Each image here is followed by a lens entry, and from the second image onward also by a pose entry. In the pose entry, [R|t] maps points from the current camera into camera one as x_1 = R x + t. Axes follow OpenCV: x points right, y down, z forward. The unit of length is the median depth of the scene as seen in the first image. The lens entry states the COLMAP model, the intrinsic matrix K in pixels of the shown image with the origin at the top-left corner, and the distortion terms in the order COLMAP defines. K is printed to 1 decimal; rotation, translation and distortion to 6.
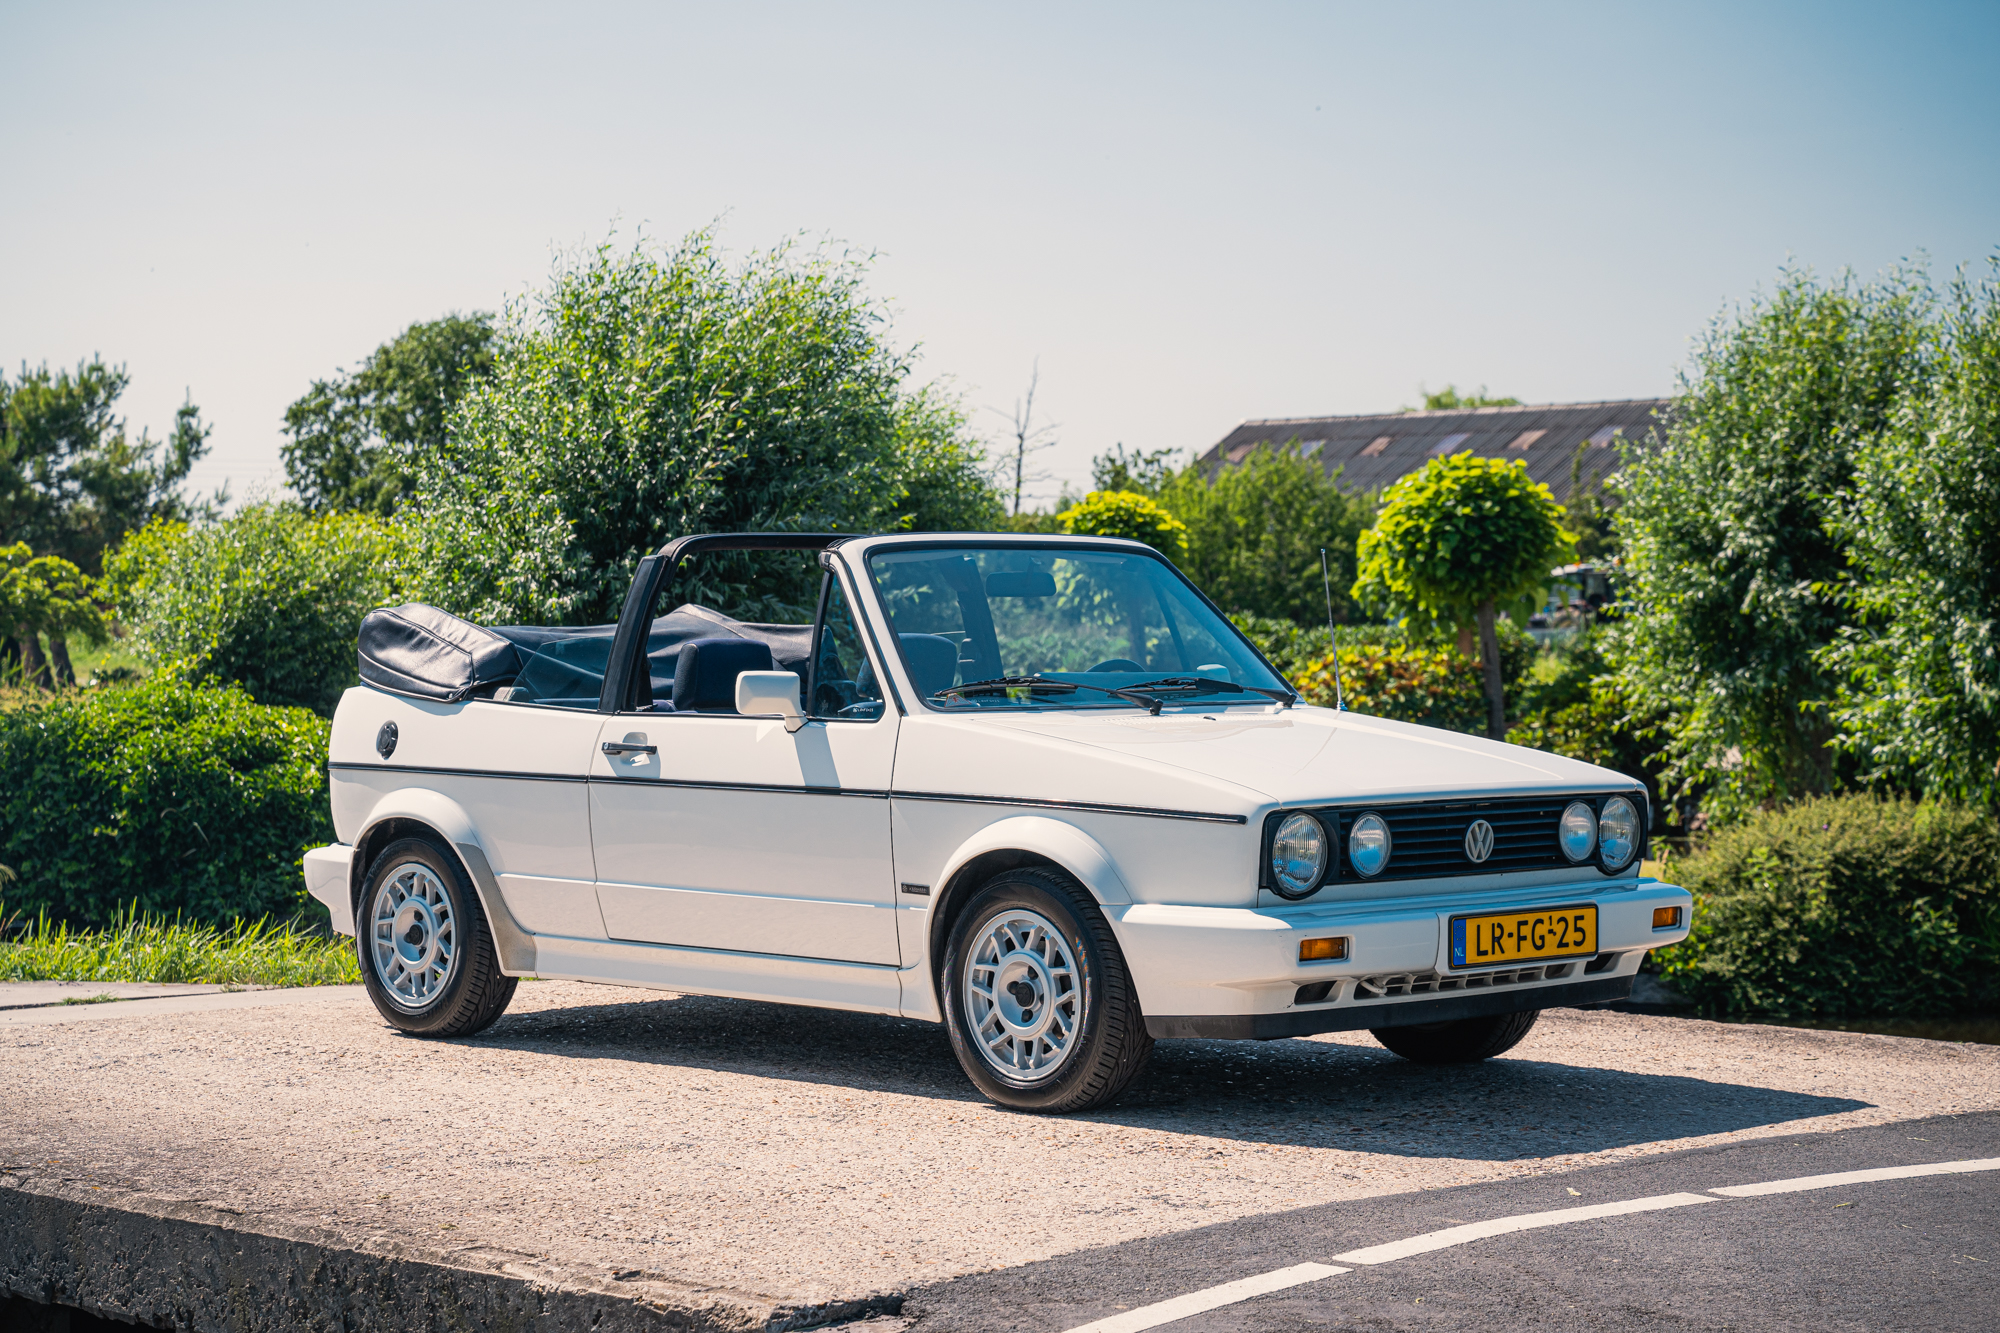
lens RADIAL K [[3828.8, 0, 1000.0], [0, 3828.8, 666.5], [0, 0, 1]] dist [-0.092699, -0.121279]
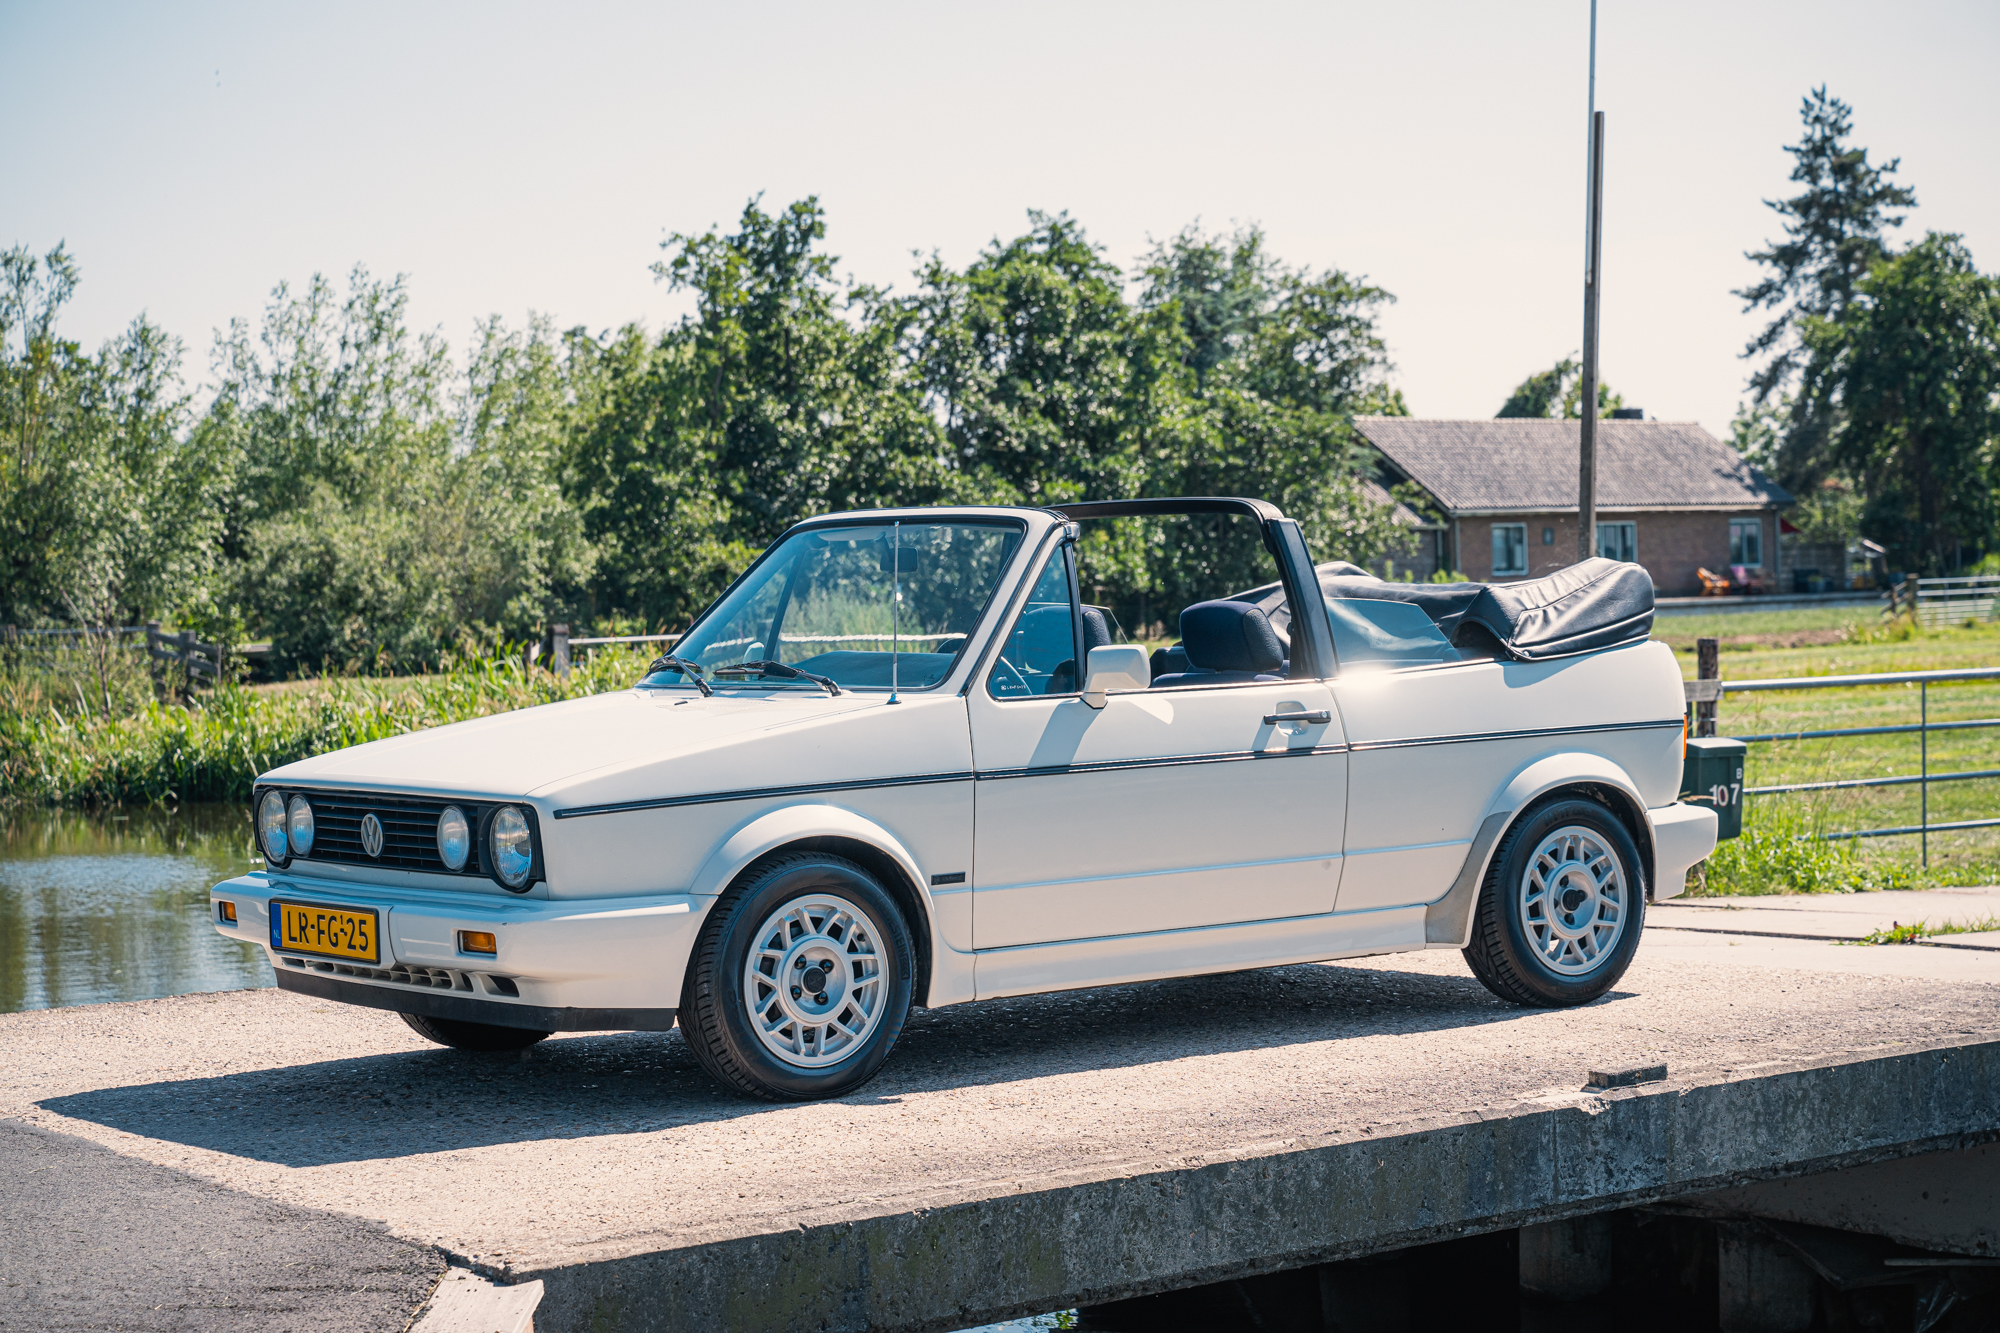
lens RADIAL K [[3828.8, 0, 1000.0], [0, 3828.8, 666.5], [0, 0, 1]] dist [-0.092699, -0.121279]
pose [[-0.107757, 0.016823, -0.994035, 1.115670], [0.004491, 0.999855, 0.016434, -0.014923], [0.994167, -0.002693, -0.107817, 1.281751]]
